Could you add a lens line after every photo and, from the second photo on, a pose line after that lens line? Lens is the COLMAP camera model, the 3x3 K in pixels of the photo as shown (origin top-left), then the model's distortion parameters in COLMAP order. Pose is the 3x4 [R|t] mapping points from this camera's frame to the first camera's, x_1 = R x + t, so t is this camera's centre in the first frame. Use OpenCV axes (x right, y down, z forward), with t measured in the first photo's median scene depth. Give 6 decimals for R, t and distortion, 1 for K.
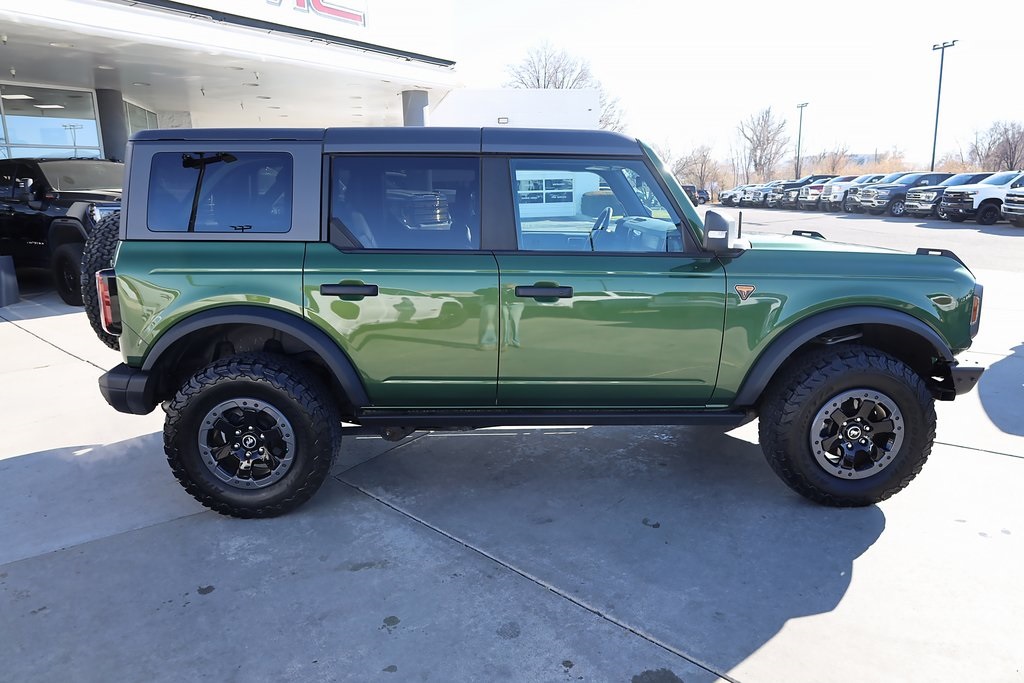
lens RADIAL K [[705.7, 0, 515.1], [0, 705.7, 343.6], [0, 0, 1]] dist [-0.005760, -0.000430]
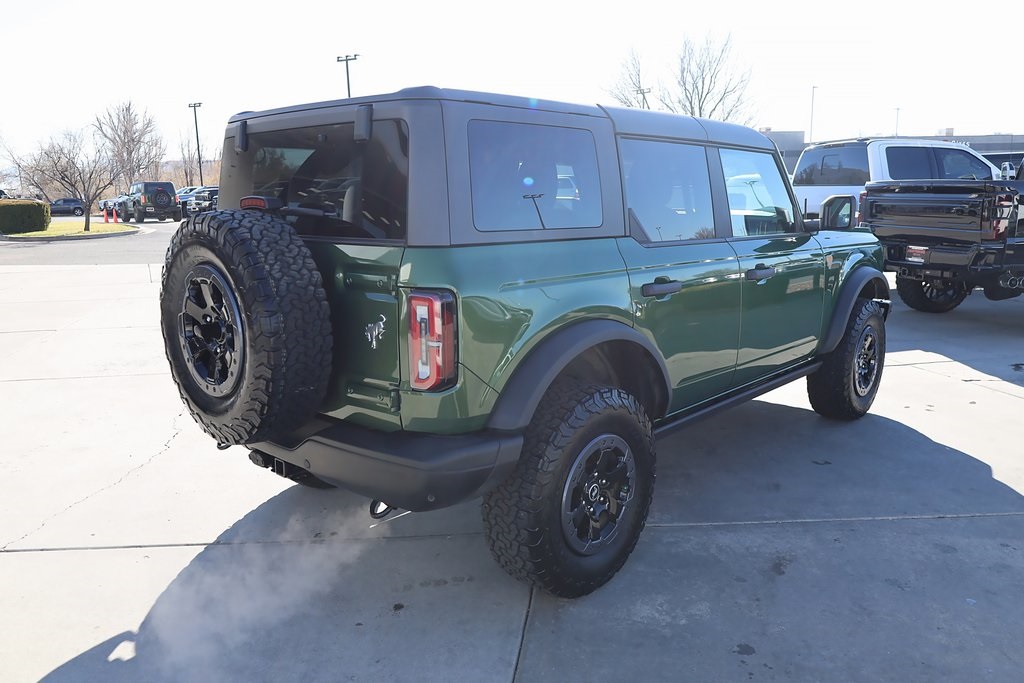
lens RADIAL K [[786.7, 0, 512.0], [0, 786.7, 341.5], [0, 0, 1]] dist [-0.006828, -0.006849]
pose [[0.677976, -0.140321, 0.721567, -1.082723], [0.165620, 0.985531, 0.036038, -0.076445], [-0.716184, 0.095073, 0.691406, 0.453795]]
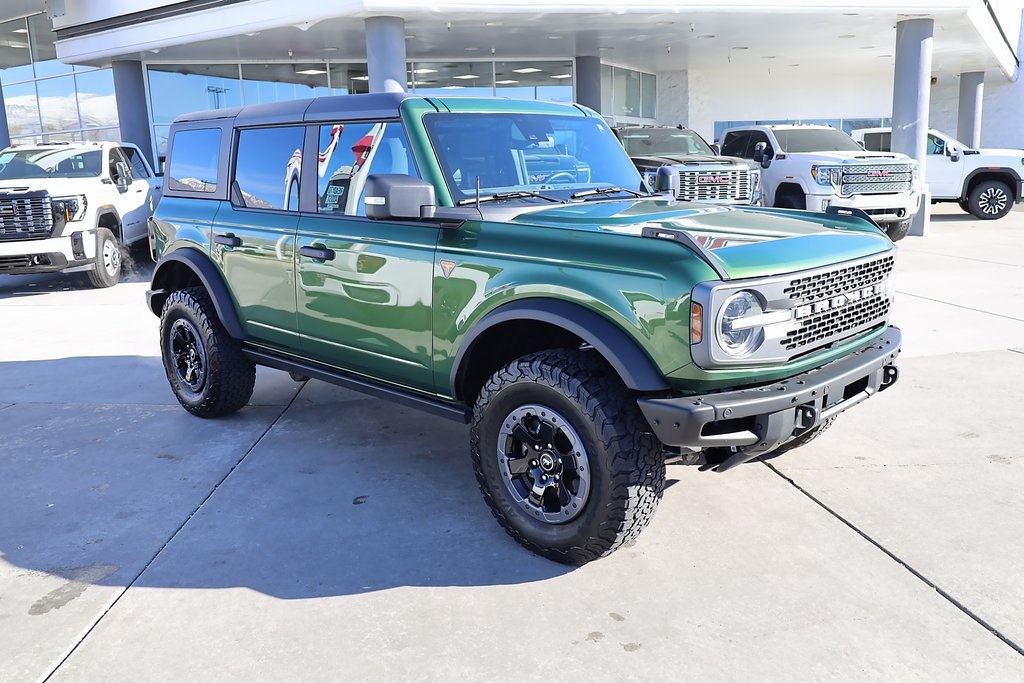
lens RADIAL K [[851.6, 0, 512.0], [0, 851.6, 341.5], [0, 0, 1]] dist [-0.007943, -0.007054]
pose [[0.701976, 0.140081, -0.698289, 1.144111], [-0.137157, 0.988703, 0.060459, -0.059511], [0.698869, 0.053334, 0.713258, 0.307823]]
